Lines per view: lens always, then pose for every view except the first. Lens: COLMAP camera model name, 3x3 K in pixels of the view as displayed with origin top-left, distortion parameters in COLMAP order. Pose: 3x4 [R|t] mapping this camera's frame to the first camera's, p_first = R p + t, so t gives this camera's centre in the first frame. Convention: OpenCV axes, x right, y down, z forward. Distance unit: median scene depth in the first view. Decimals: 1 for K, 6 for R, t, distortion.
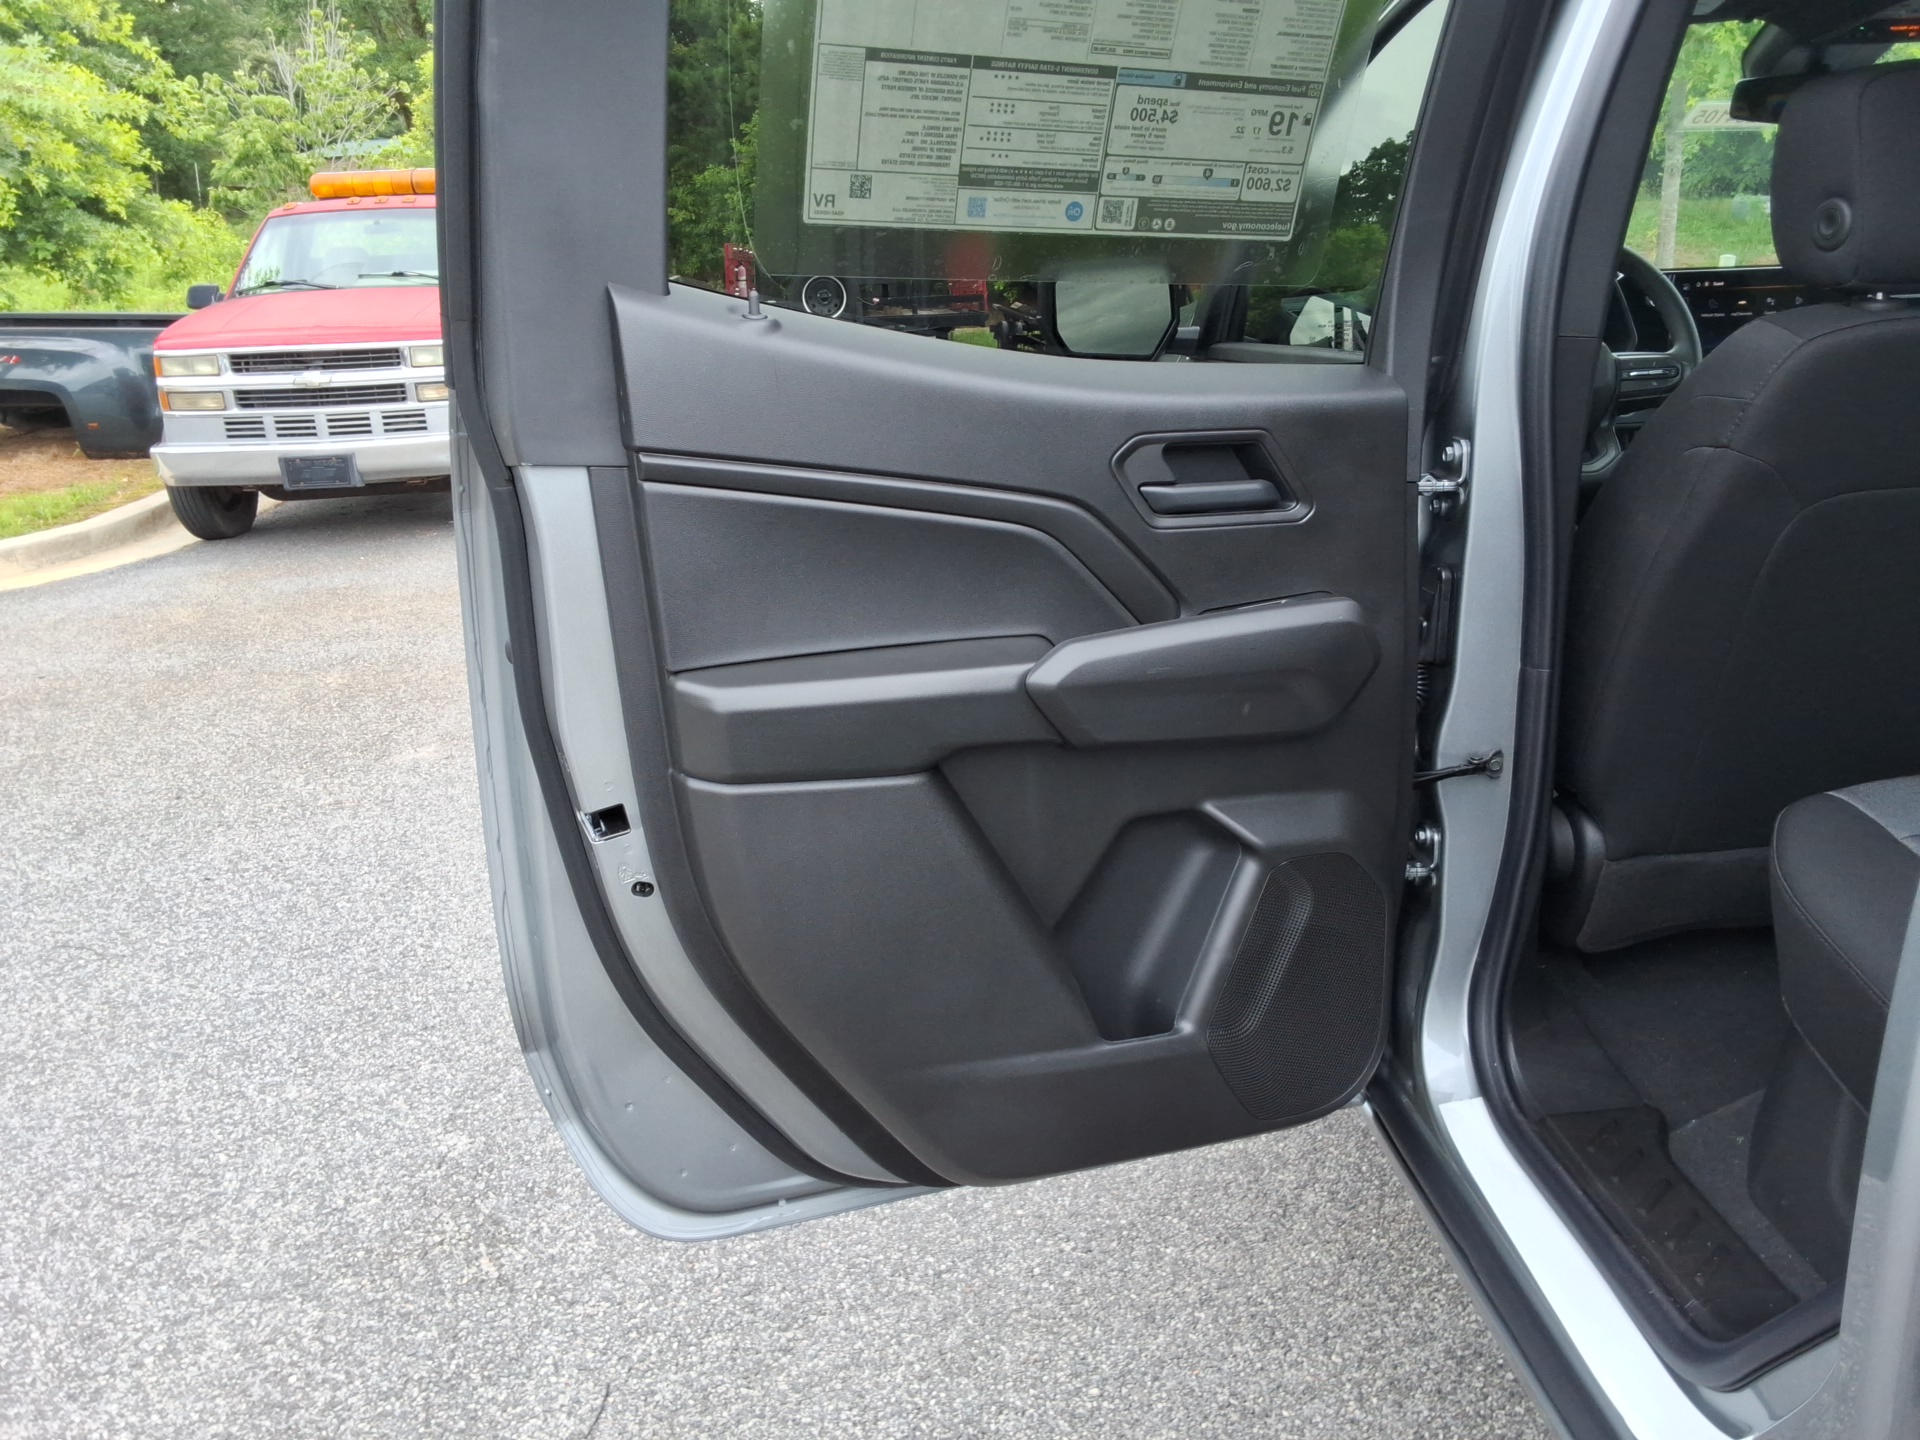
lens RADIAL K [[1543.0, 0, 973.7], [0, 1543.0, 716.2], [0, 0, 1]] dist [0.096453, -0.152051]
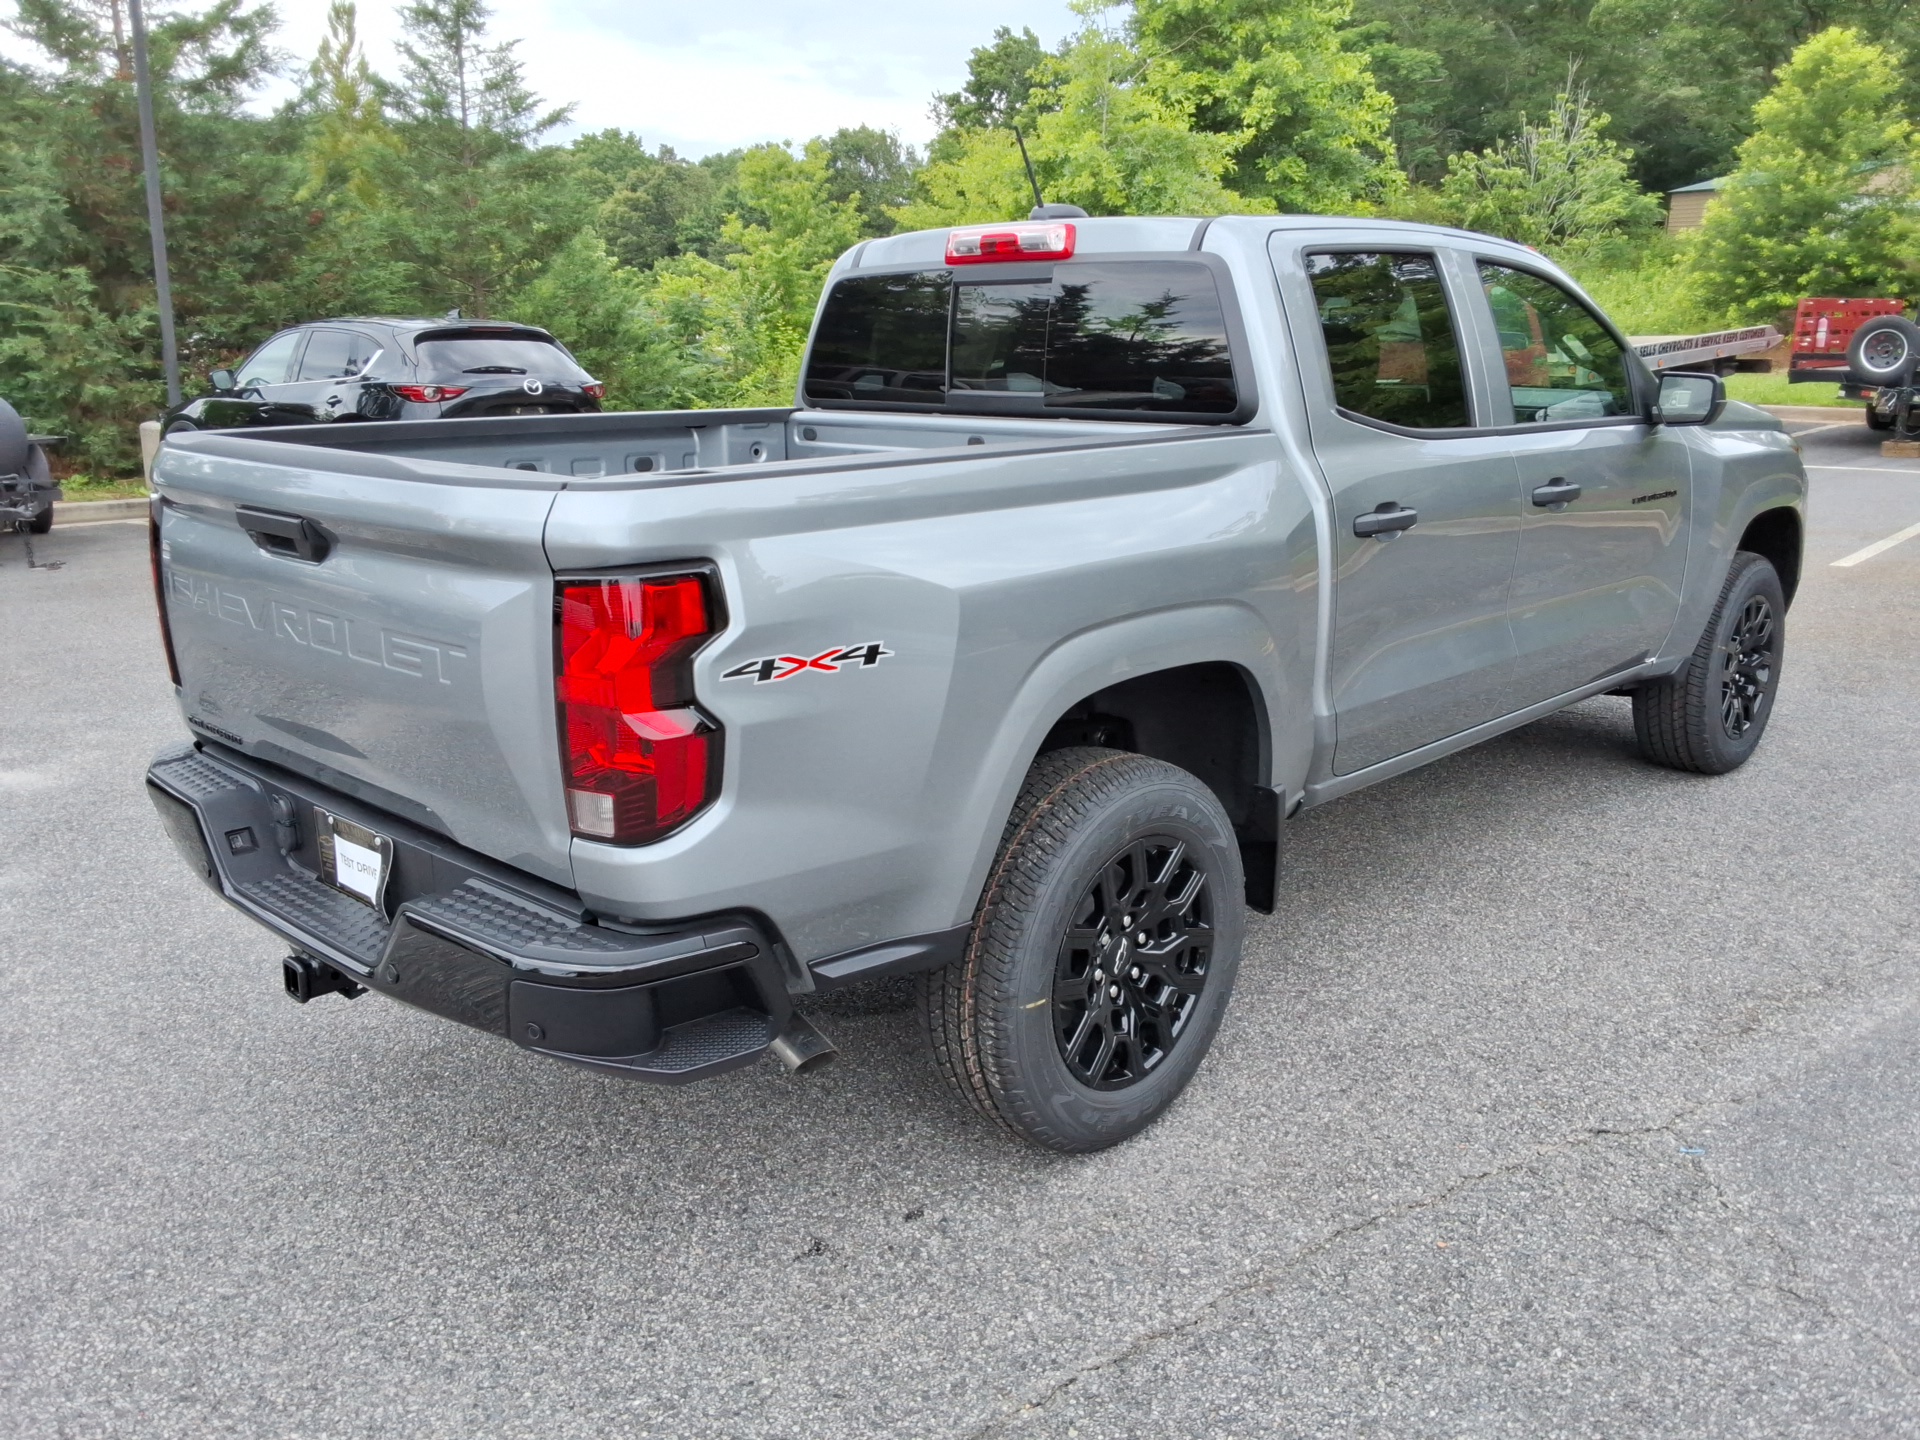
lens RADIAL K [[1543.0, 0, 971.3], [0, 1543.0, 701.5], [0, 0, 1]] dist [0.096453, -0.152051]
pose [[0.678955, 0.198346, -0.706880, 0.411284], [-0.213584, 0.974534, 0.068302, 0.027760], [0.702426, 0.104604, 0.704028, -0.211488]]
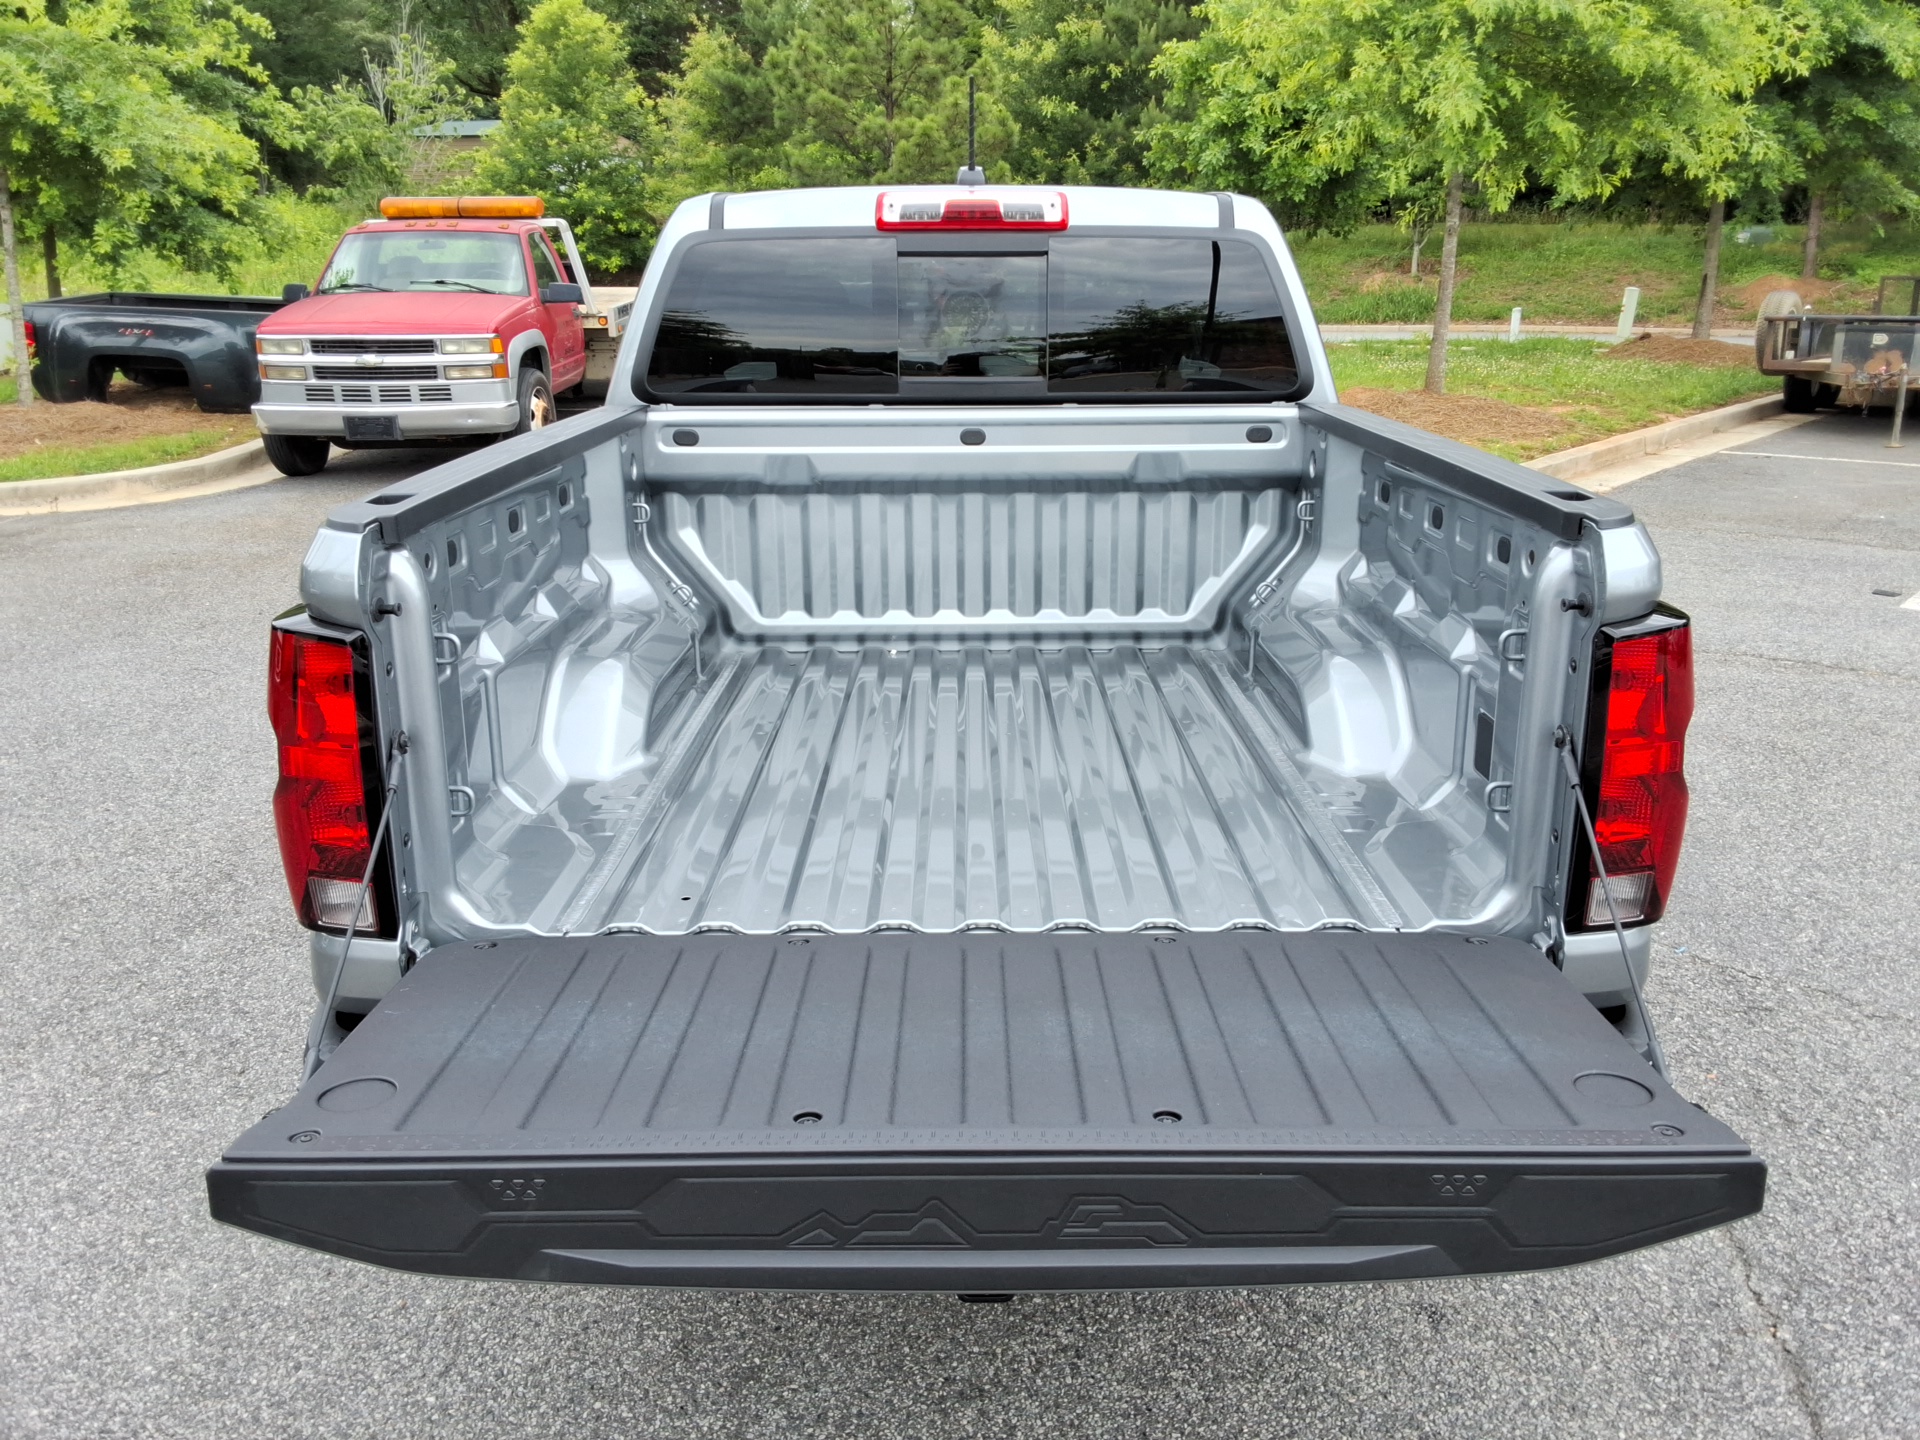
lens RADIAL K [[1543.0, 0, 974.0], [0, 1543.0, 711.5], [0, 0, 1]] dist [0.096453, -0.152051]
pose [[0.997939, 0.047005, -0.043686, 0.149844], [-0.046805, 0.998888, 0.005588, 0.049666], [0.043900, -0.003531, 0.999030, -0.287986]]
